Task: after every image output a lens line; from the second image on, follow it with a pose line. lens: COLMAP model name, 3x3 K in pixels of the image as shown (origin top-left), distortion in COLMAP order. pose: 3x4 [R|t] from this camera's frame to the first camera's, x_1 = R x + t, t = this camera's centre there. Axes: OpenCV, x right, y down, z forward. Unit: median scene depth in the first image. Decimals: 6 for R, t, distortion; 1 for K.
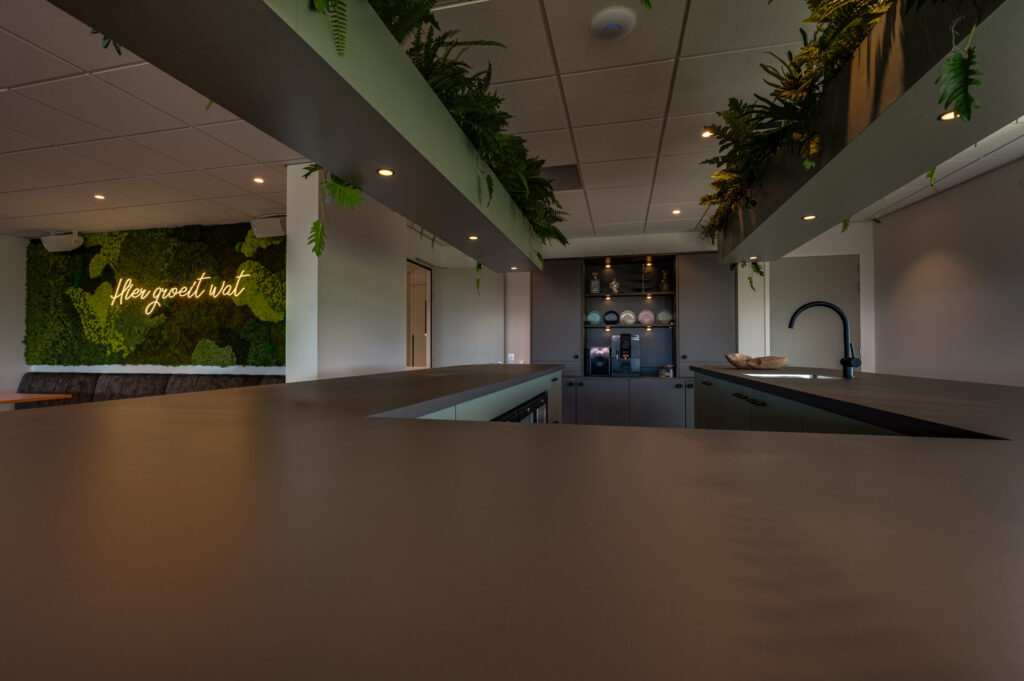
lens RADIAL K [[459.3, 0, 510.0], [0, 459.3, 344.4], [0, 0, 1]] dist [0.003786, 0.000041]
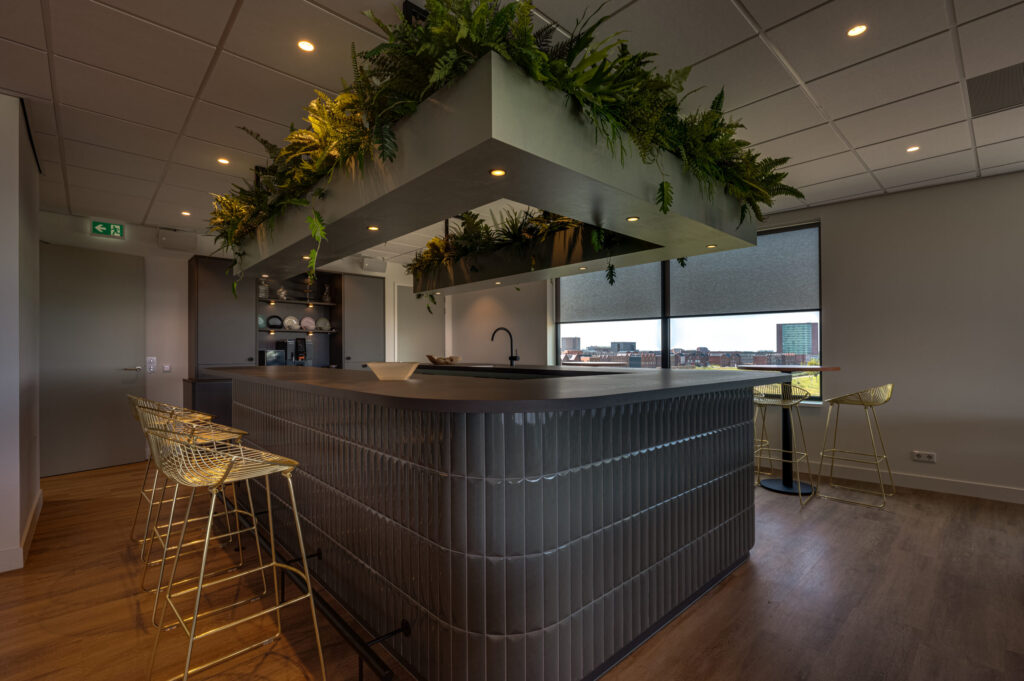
lens RADIAL K [[459.3, 0, 515.7], [0, 459.3, 346.6], [0, 0, 1]] dist [0.003786, 0.000041]
pose [[0.547244, 0.009381, 0.836921, -0.369824], [-0.009140, 0.999945, -0.005232, -0.001483], [-0.836923, -0.004787, 0.547299, -0.043652]]
